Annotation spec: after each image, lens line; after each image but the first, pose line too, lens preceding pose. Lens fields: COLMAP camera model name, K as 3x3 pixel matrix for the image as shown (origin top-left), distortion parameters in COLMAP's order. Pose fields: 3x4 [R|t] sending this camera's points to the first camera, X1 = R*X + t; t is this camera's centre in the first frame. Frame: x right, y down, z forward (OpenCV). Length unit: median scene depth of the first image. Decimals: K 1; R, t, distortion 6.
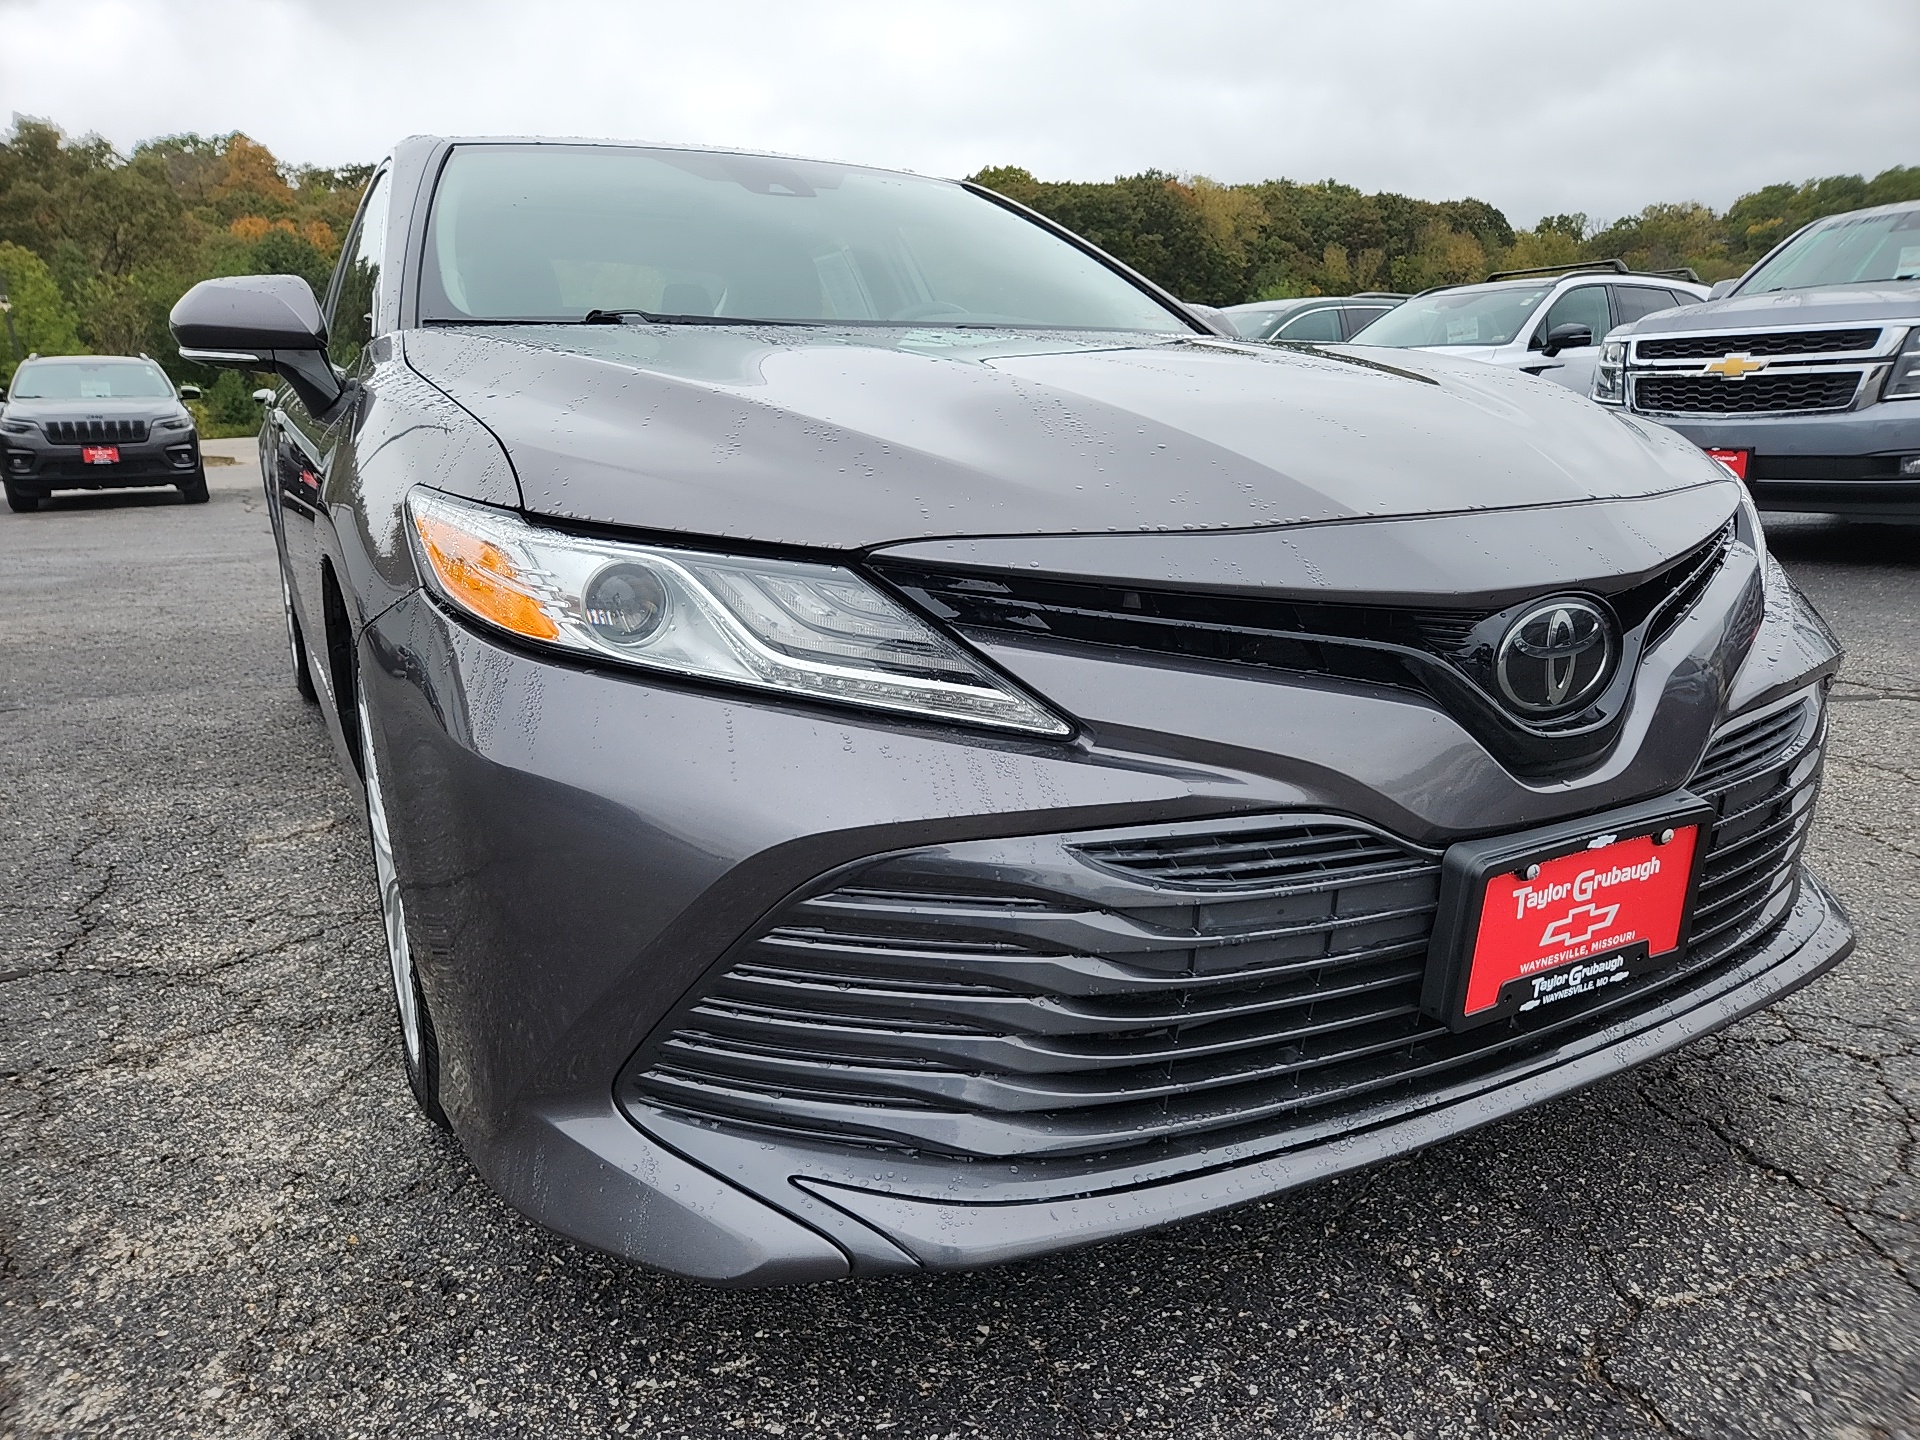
lens RADIAL K [[1277.0, 0, 960.3], [0, 1277.0, 738.9], [0, 0, 1]] dist [0.073599, -0.064346]
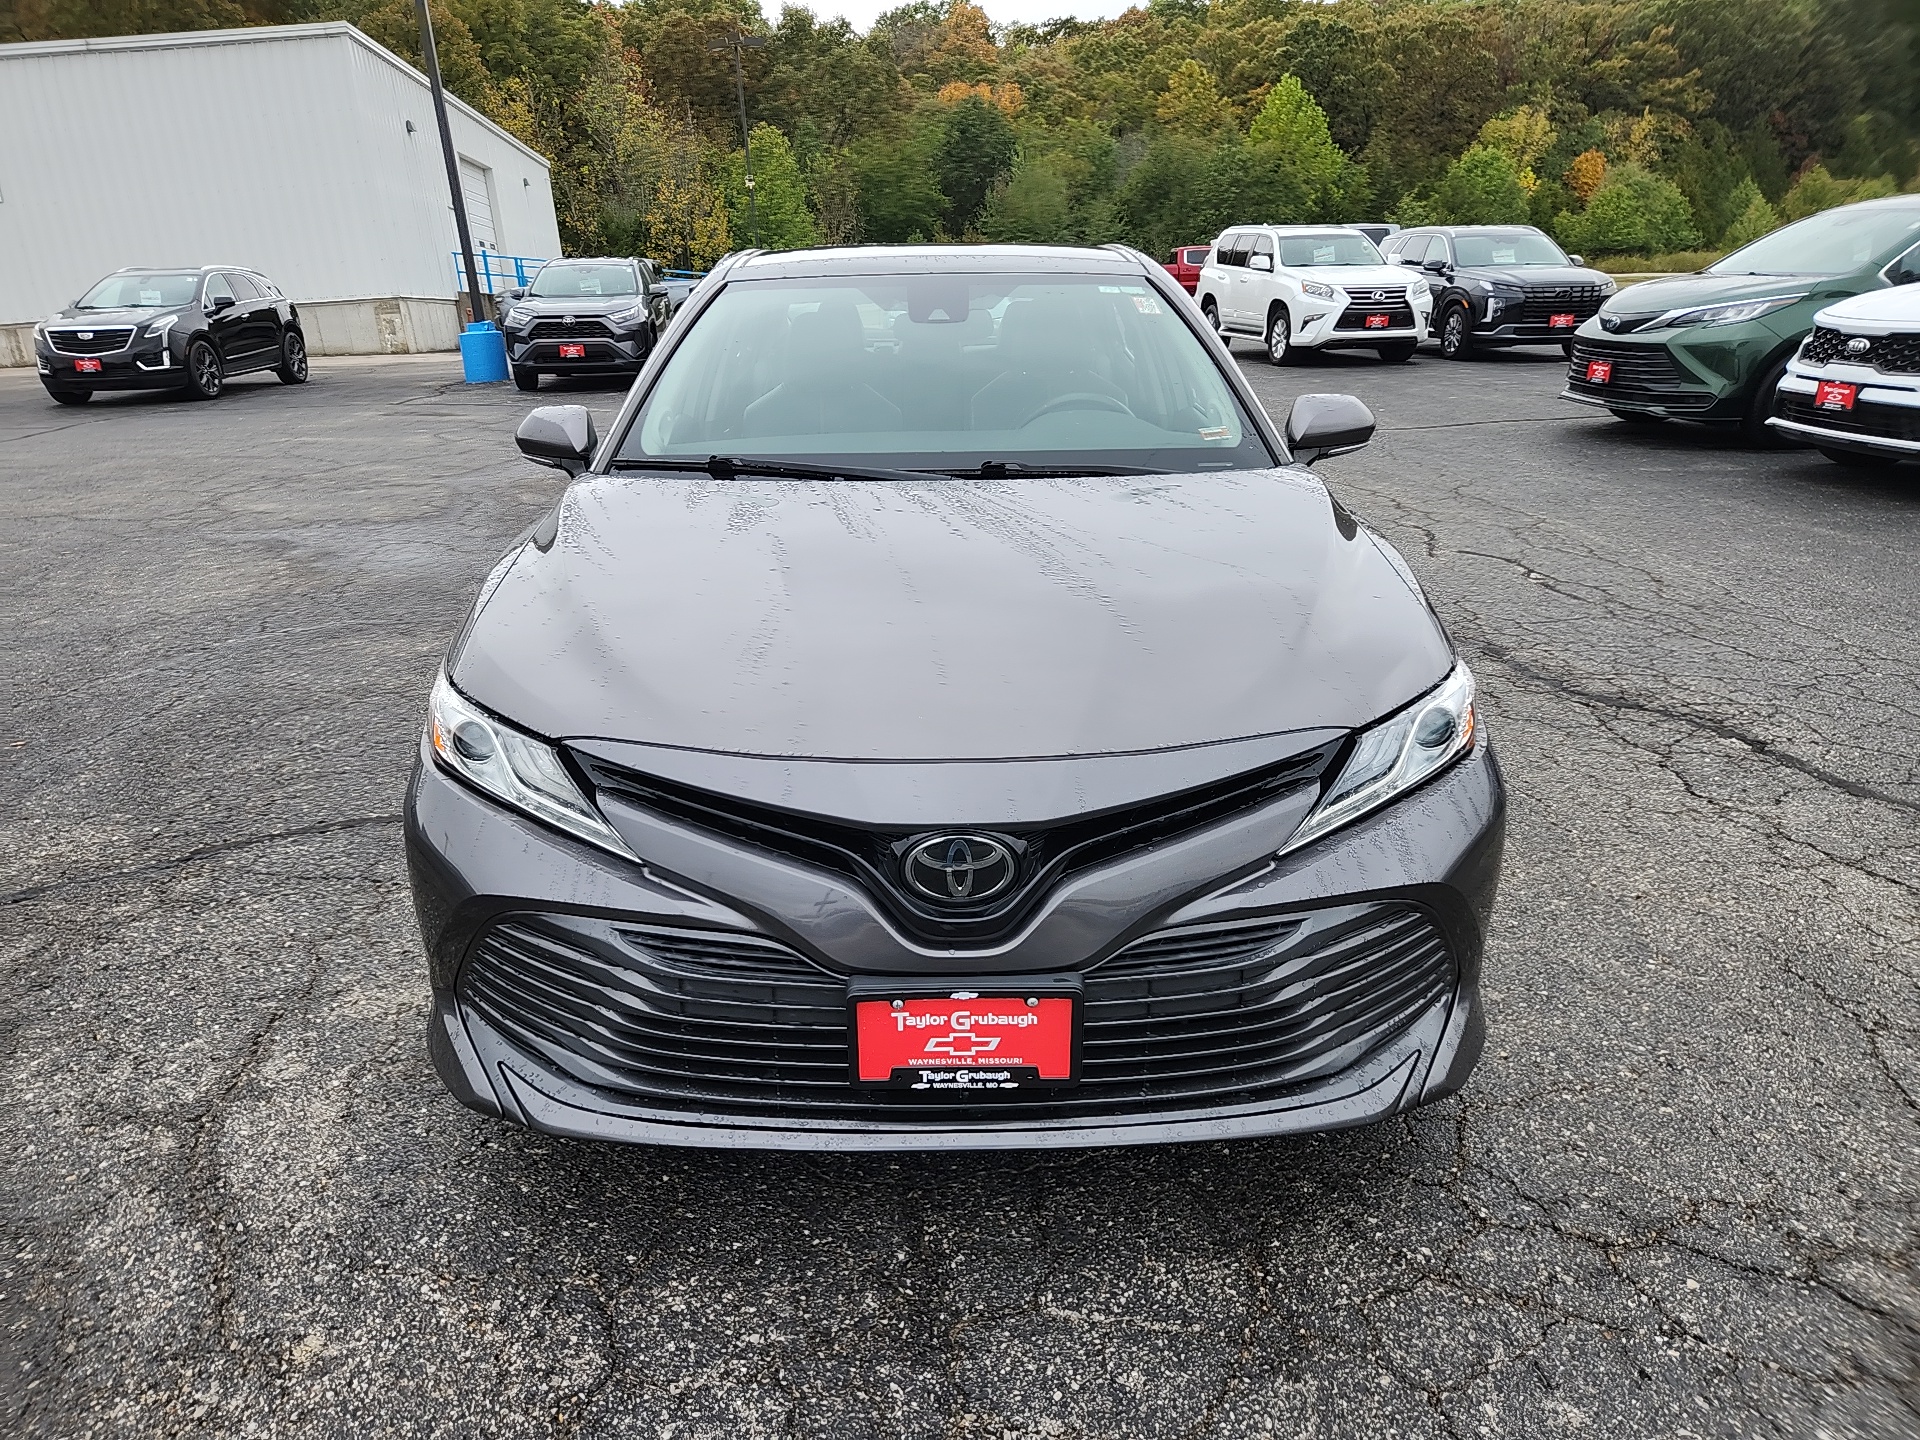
lens RADIAL K [[1266.8, 0, 918.2], [0, 1266.8, 719.9], [0, 0, 1]] dist [0.080127, -0.063624]
pose [[0.878166, 0.159668, -0.450923, 1.089087], [-0.116165, 0.985614, 0.122767, -0.423315], [0.464038, -0.055428, 0.884080, -0.327224]]
